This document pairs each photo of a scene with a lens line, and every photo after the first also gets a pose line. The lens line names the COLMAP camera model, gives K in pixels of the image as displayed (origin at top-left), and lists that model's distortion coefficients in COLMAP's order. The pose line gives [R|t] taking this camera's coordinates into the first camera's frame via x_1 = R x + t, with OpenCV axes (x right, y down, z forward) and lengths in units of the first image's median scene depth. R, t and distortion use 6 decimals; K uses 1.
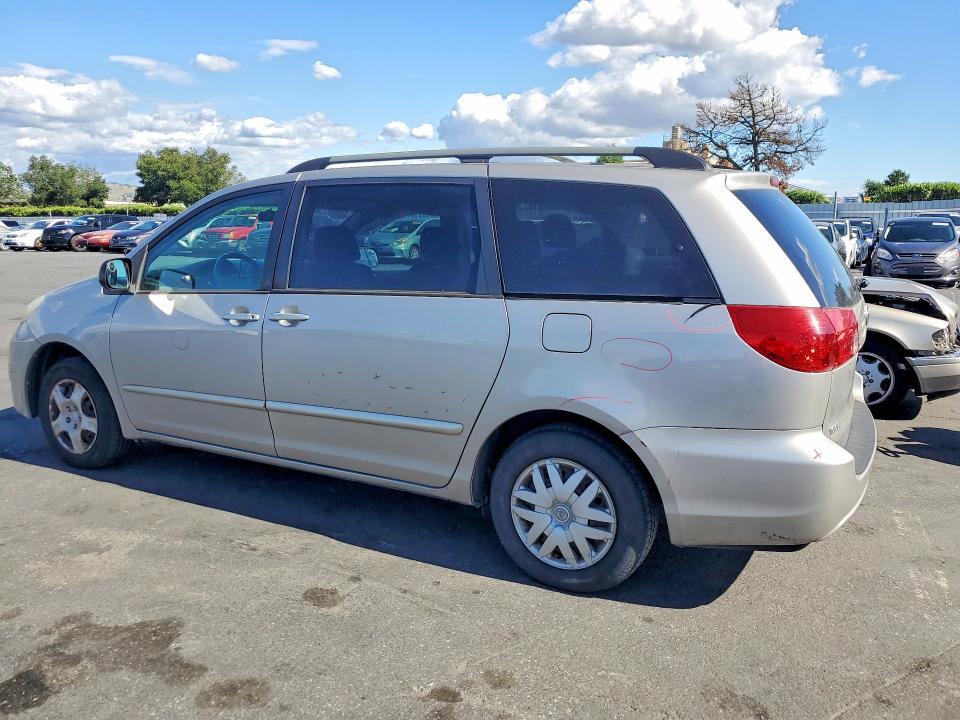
lens RADIAL K [[774.4, 0, 478.3], [0, 774.4, 360.0], [0, 0, 1]] dist [0.019766, 0.005561]
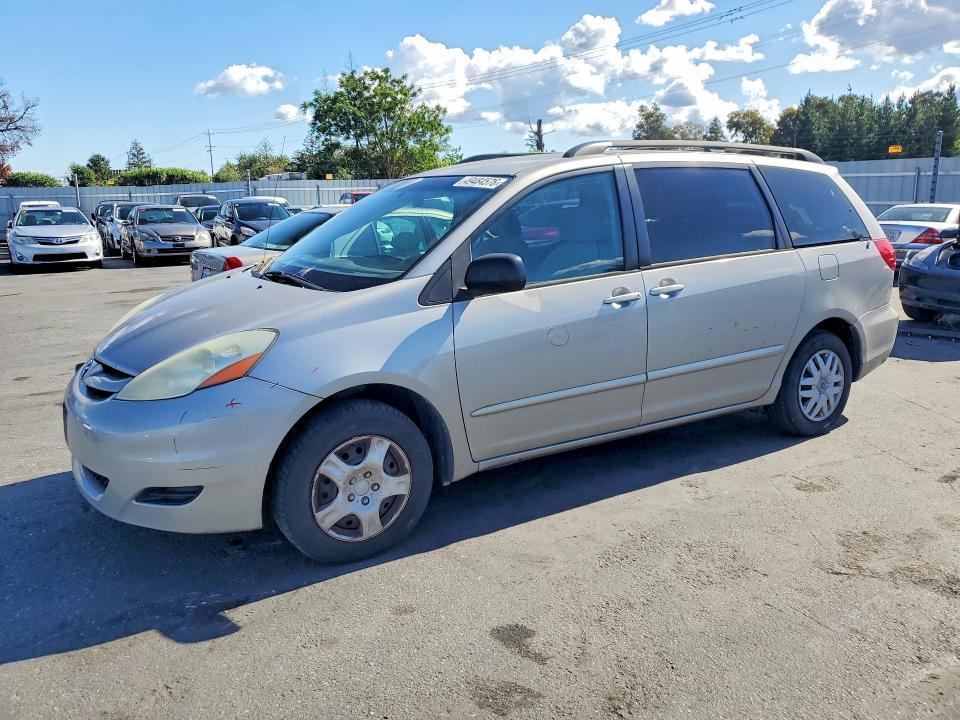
lens RADIAL K [[774.4, 0, 478.4], [0, 774.4, 359.0], [0, 0, 1]] dist [0.019766, 0.005561]
pose [[0.492116, -0.192366, 0.849009, -1.112956], [0.176510, 0.977070, 0.119071, -0.115091], [-0.852447, 0.091262, 0.514787, 0.566045]]
